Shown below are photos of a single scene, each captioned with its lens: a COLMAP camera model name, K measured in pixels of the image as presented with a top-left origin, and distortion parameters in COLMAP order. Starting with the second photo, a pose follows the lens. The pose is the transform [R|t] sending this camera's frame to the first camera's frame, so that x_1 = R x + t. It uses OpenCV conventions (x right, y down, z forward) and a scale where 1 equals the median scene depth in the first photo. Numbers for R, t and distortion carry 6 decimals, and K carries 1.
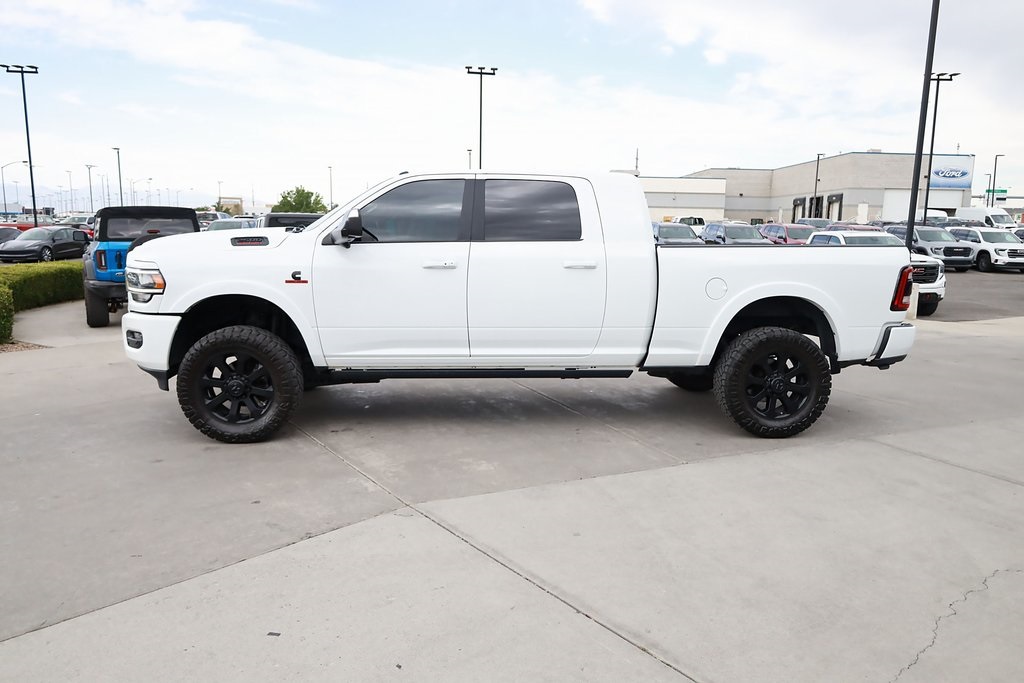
lens RADIAL K [[705.8, 0, 512.0], [0, 705.8, 341.5], [0, 0, 1]] dist [0.001241, -0.005255]
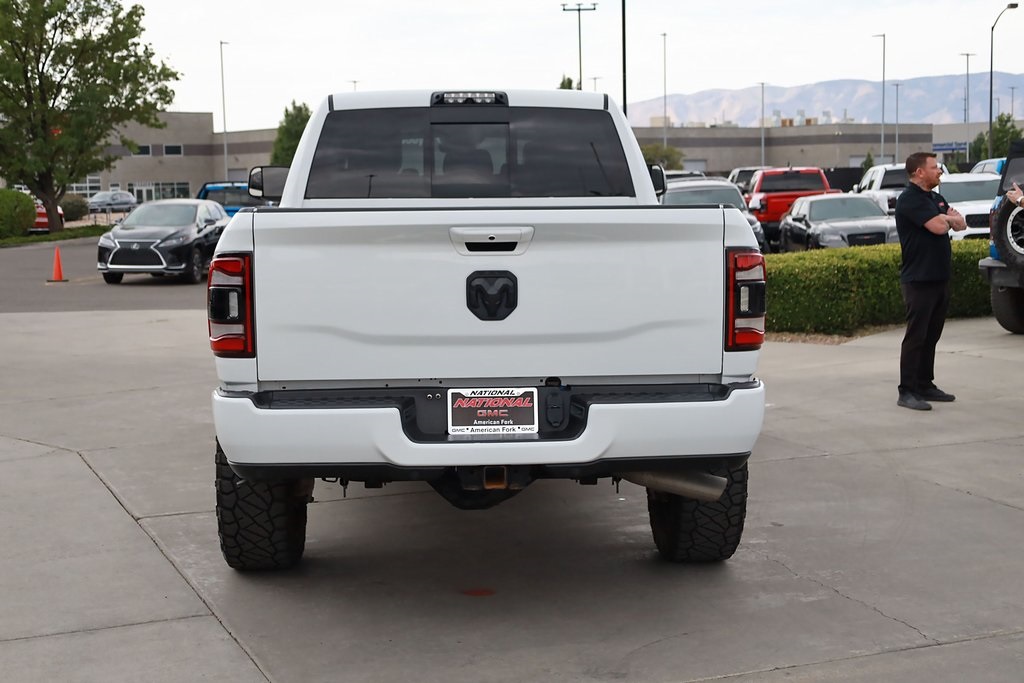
lens RADIAL K [[1464.9, 0, 512.0], [0, 1464.9, 341.5], [0, 0, 1]] dist [0.023741, 0.095511]
pose [[-0.020866, 0.094422, -0.995314, 1.463932], [-0.132757, 0.986453, 0.096365, -0.165046], [0.990929, 0.134145, -0.008048, 1.187487]]
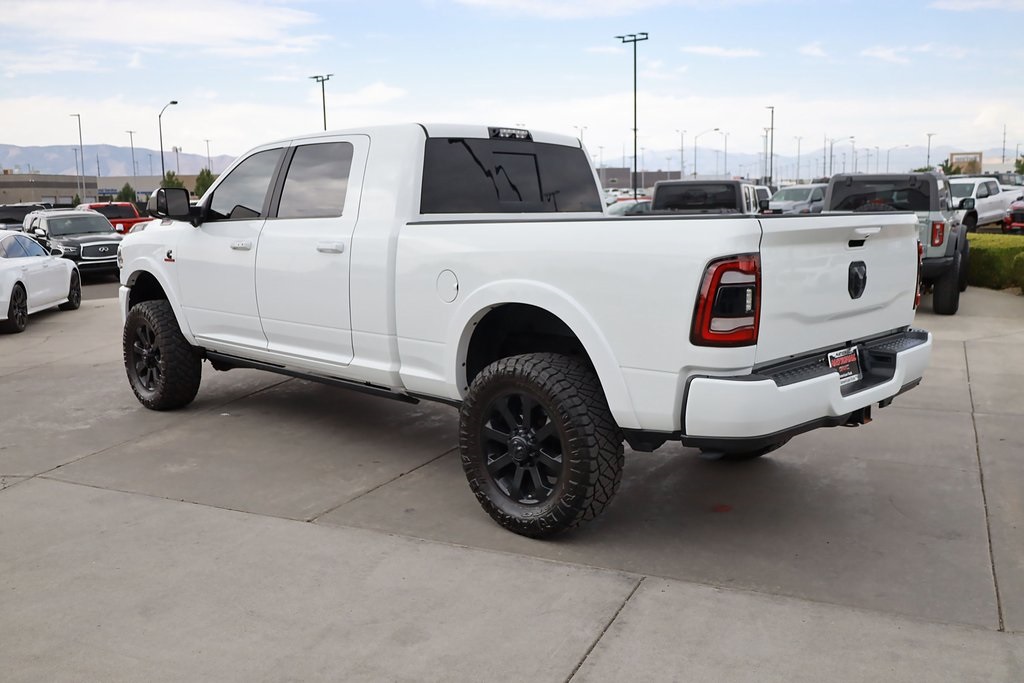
lens RADIAL K [[896.7, 0, 512.0], [0, 896.7, 341.5], [0, 0, 1]] dist [0.000829, 0.013421]
pose [[0.661406, 0.089752, -0.744639, 0.934264], [-0.087618, 0.995263, 0.042135, -0.061473], [0.744893, 0.037376, 0.666136, 0.471587]]
